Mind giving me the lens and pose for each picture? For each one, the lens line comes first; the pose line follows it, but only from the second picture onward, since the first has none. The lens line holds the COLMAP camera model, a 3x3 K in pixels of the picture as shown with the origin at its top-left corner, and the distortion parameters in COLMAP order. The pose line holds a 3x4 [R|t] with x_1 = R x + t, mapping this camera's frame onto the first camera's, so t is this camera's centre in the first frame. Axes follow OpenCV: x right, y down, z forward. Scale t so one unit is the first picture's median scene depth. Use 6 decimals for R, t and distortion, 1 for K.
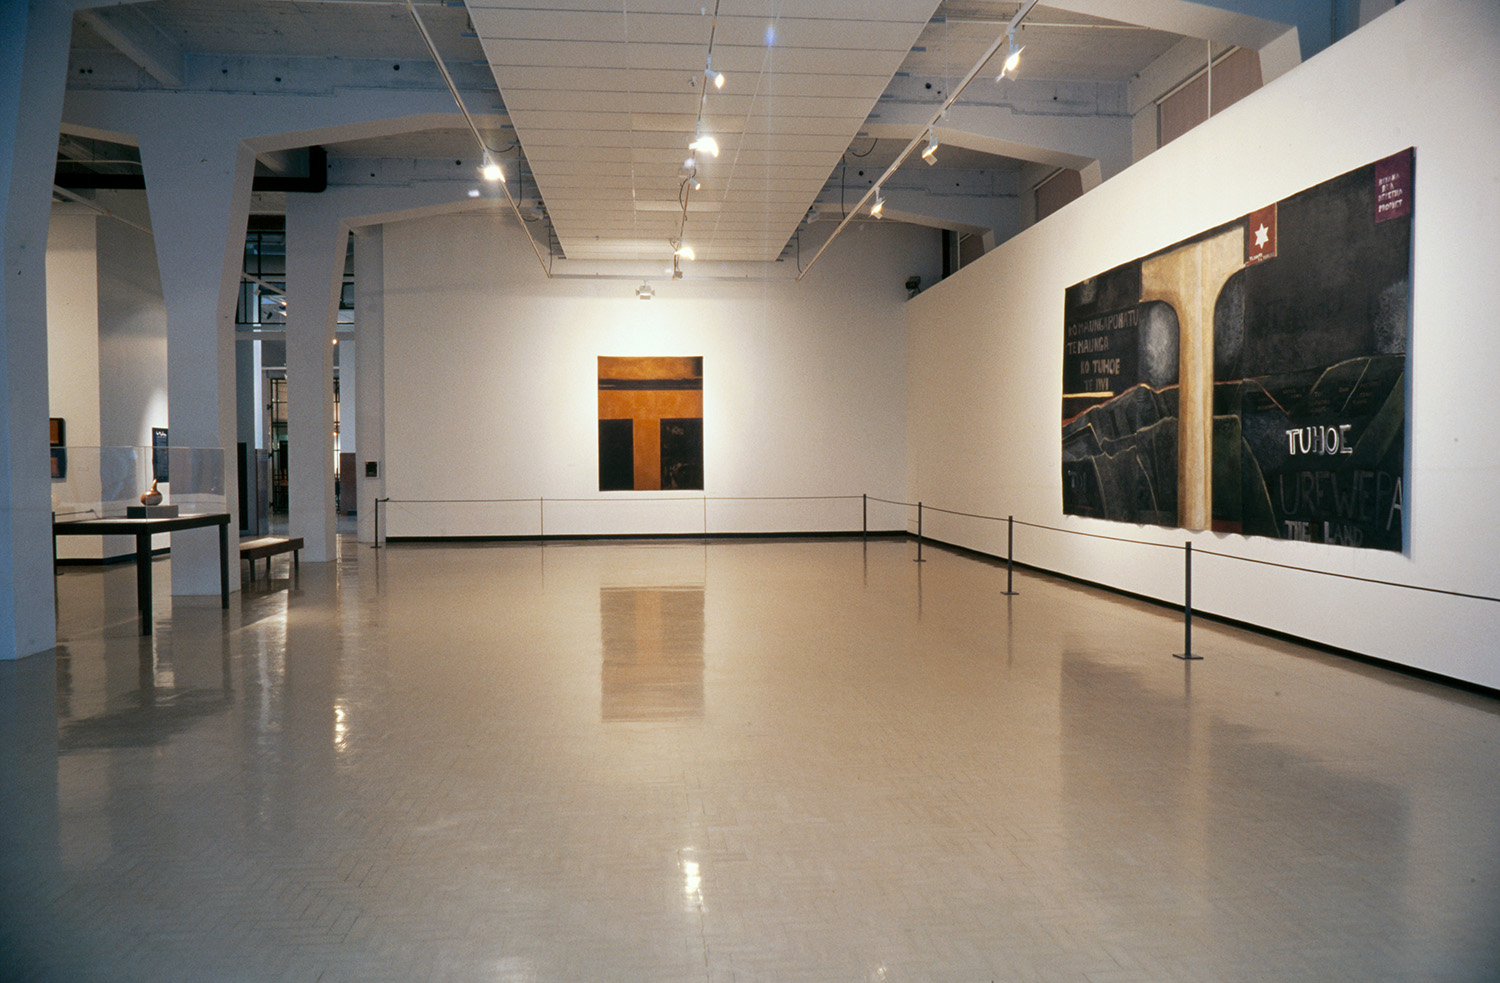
lens RADIAL K [[1057.6, 0, 750.0], [0, 1057.6, 491.5], [0, 0, 1]] dist [-0.070602, 0.071052]
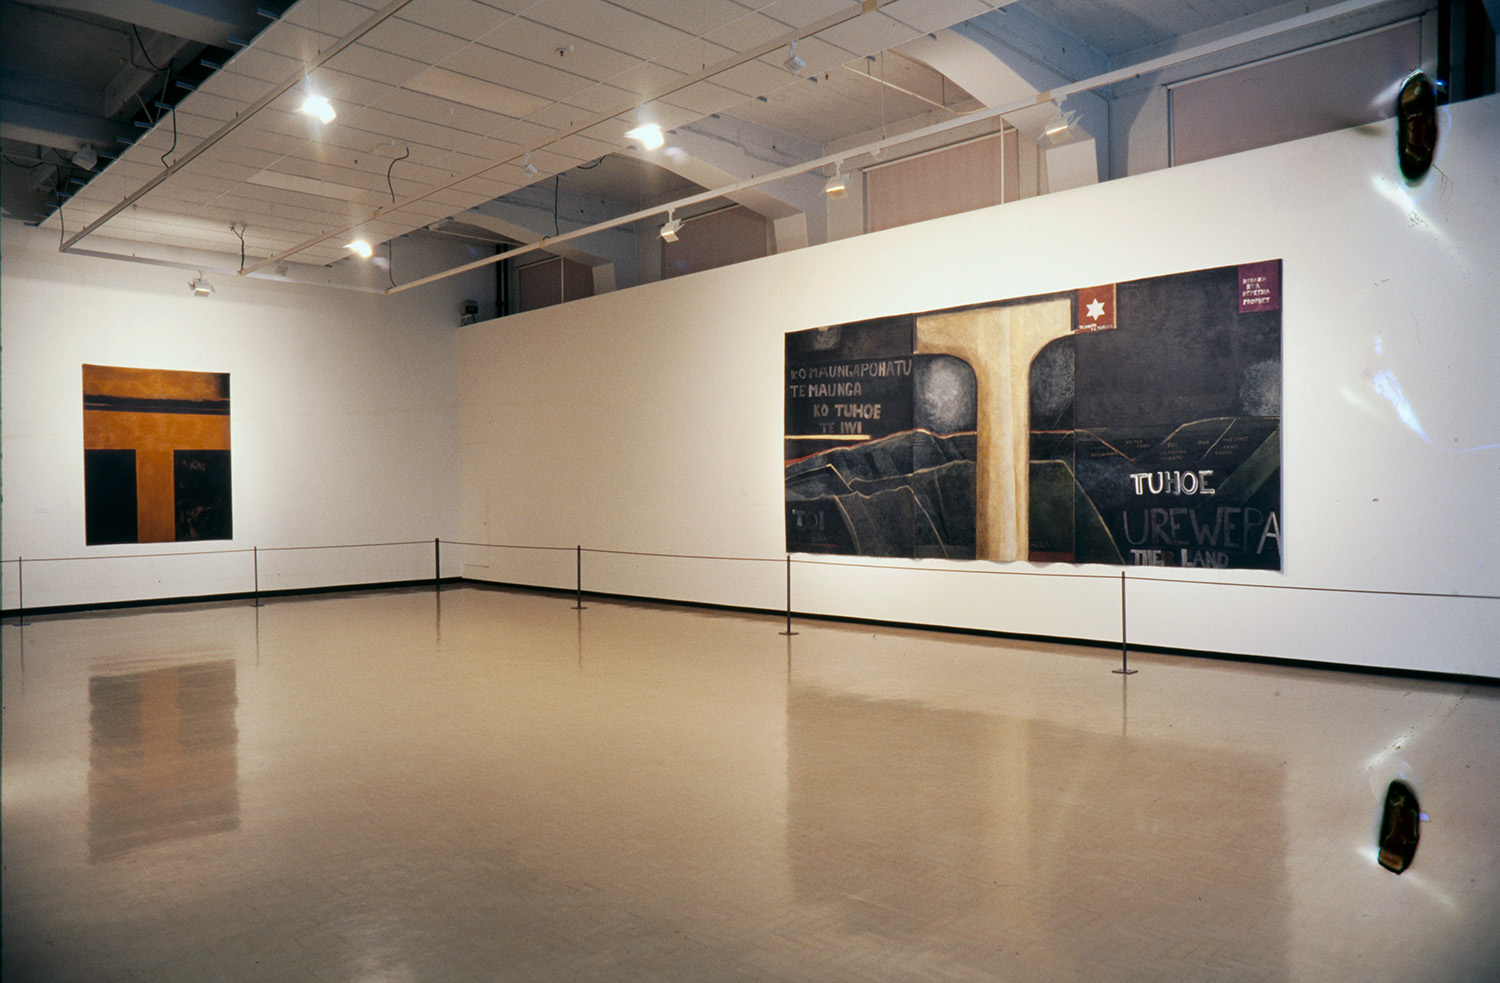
lens RADIAL K [[1057.6, 0, 750.0], [0, 1057.6, 491.5], [0, 0, 1]] dist [-0.070602, 0.071052]
pose [[0.778372, -0.005827, 0.627776, -0.497820], [0.026427, 0.999375, -0.023490, -0.018930], [-0.627247, 0.034874, 0.778040, 0.290494]]
